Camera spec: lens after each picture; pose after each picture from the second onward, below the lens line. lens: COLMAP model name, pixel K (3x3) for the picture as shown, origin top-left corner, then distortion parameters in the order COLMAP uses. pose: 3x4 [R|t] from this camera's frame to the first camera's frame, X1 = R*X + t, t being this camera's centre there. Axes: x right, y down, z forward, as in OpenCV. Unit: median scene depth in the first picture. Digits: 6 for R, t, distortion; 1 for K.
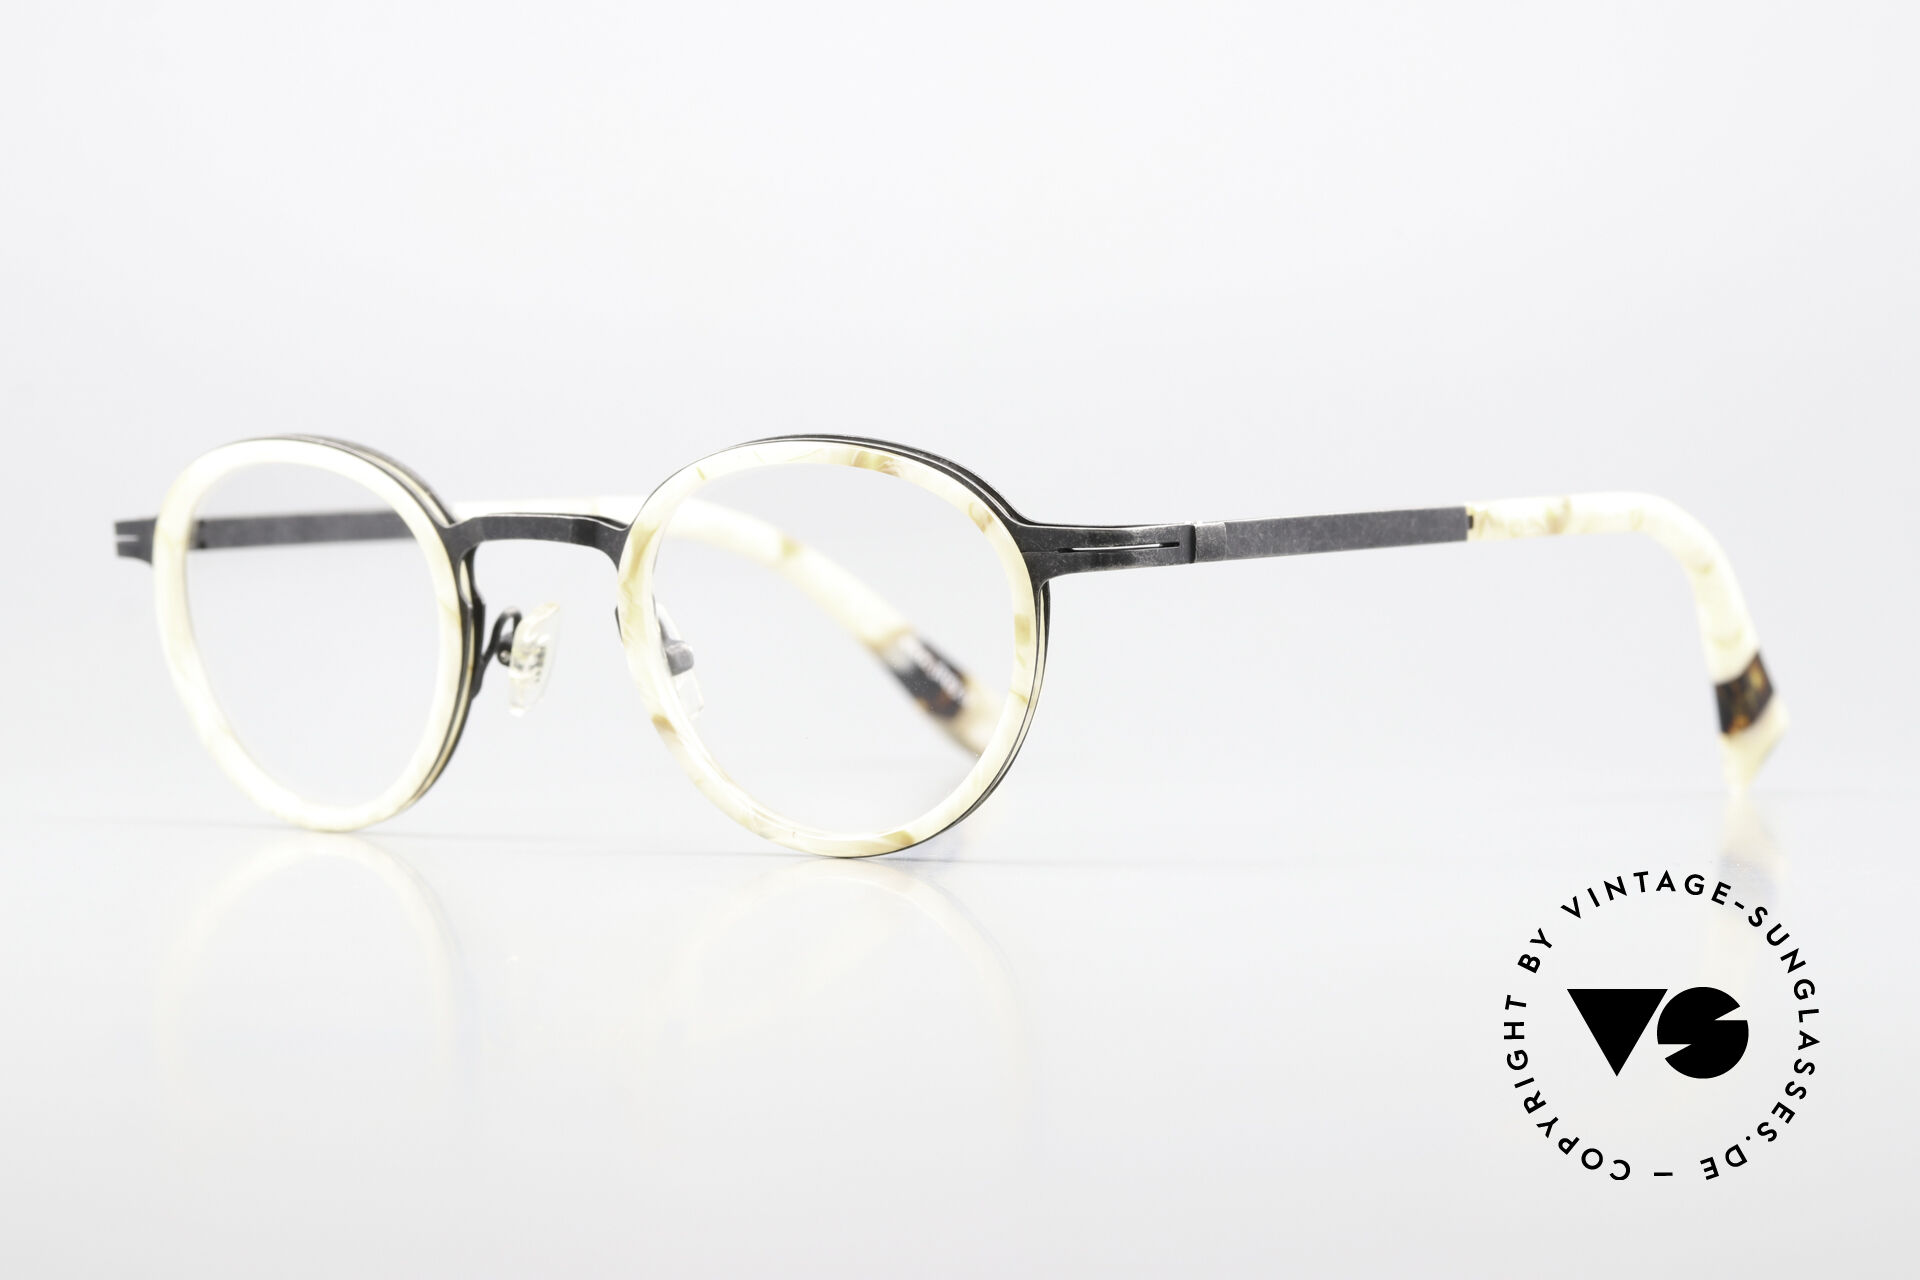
lens RADIAL K [[5618.5, 0, 960.0], [0, 5618.5, 640.0], [0, 0, 1]] dist [0.056429, 0.549617]
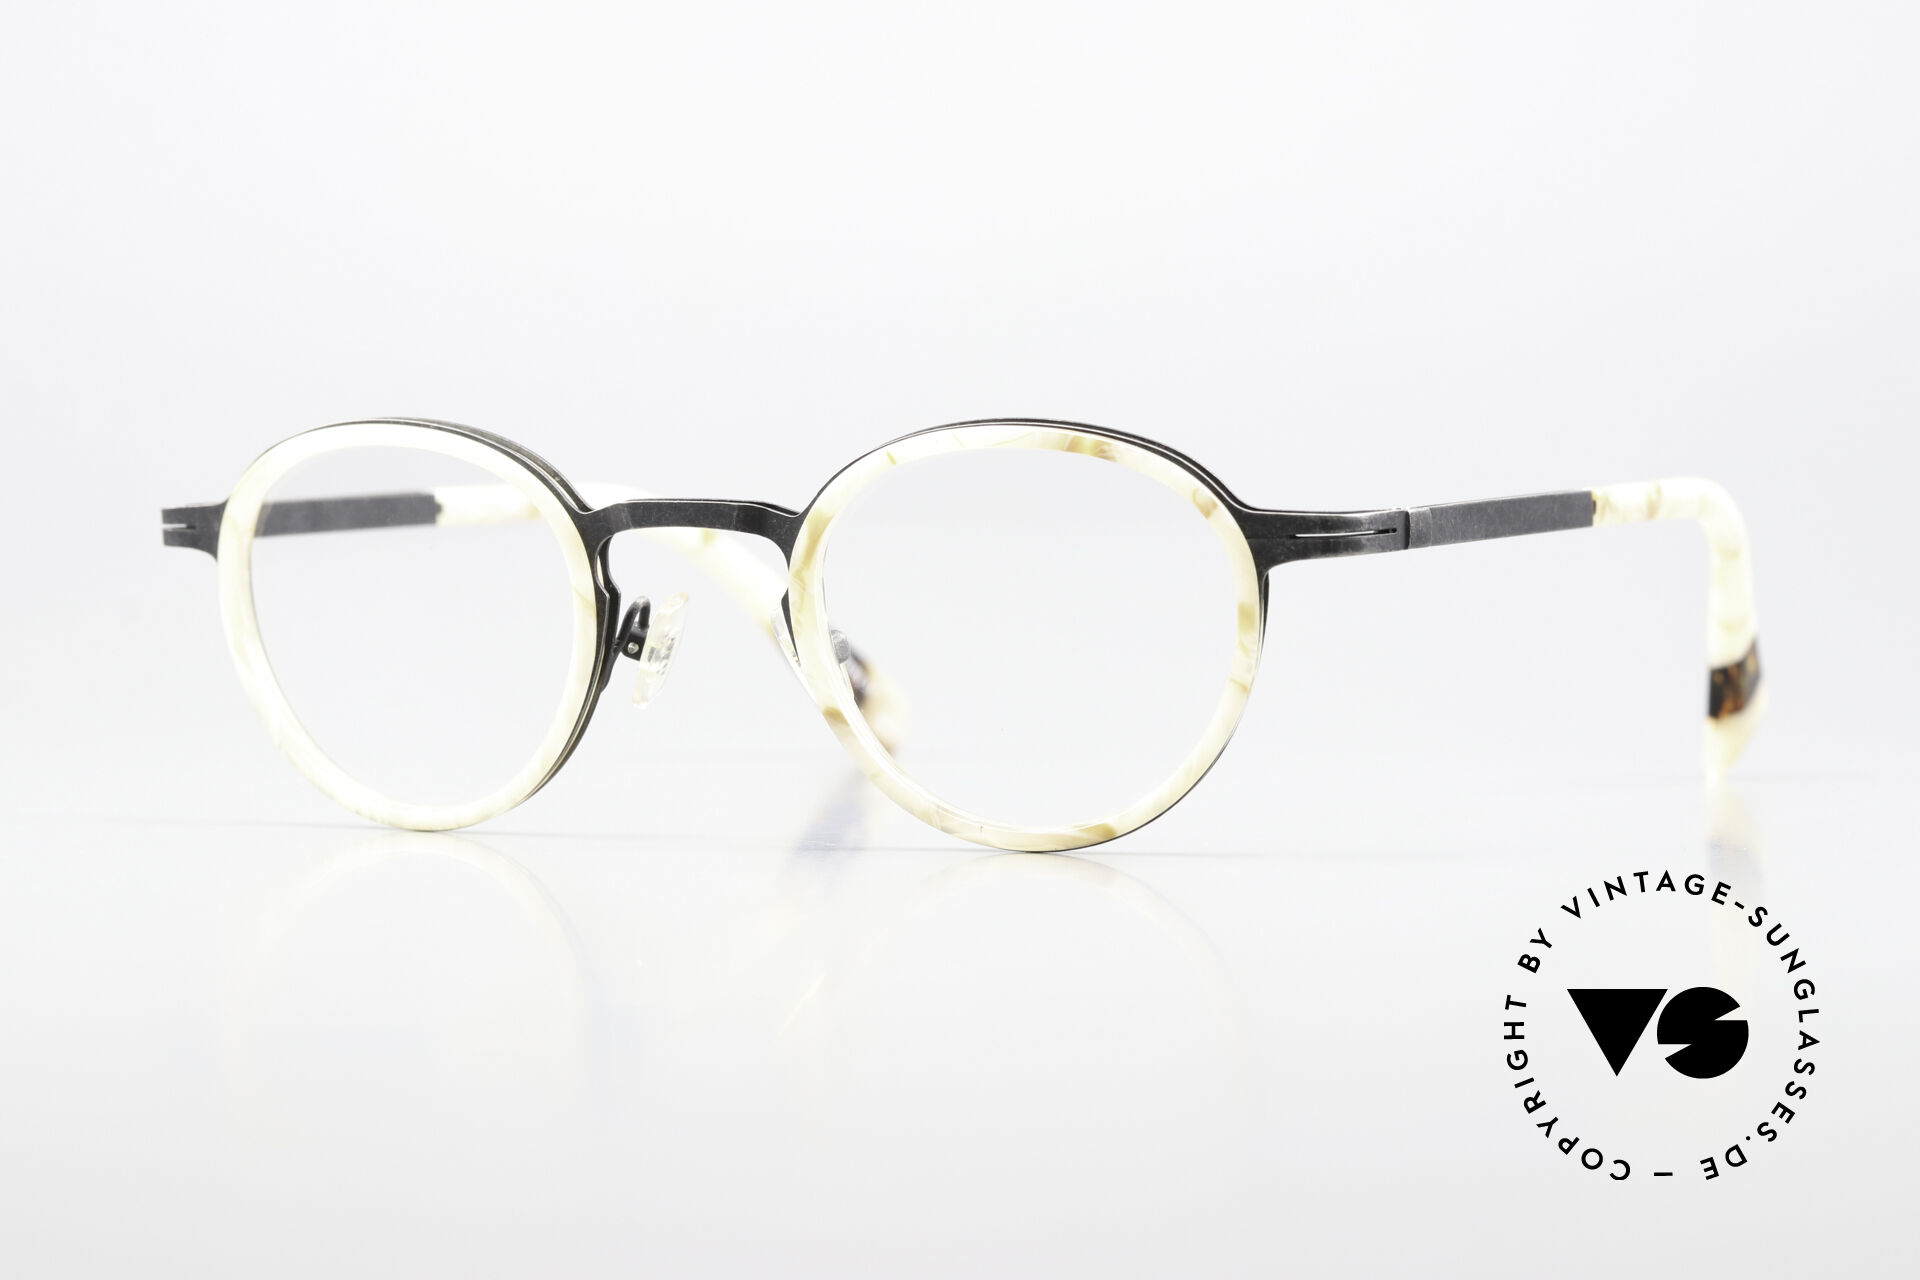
lens RADIAL K [[5618.5, 0, 960.0], [0, 5618.5, 640.0], [0, 0, 1]] dist [0.056429, 0.549617]
pose [[0.984724, -0.005345, 0.174042, -0.200799], [0.004904, 0.999984, 0.002961, -0.001033], [-0.174055, -0.002062, 0.984734, 0.040339]]
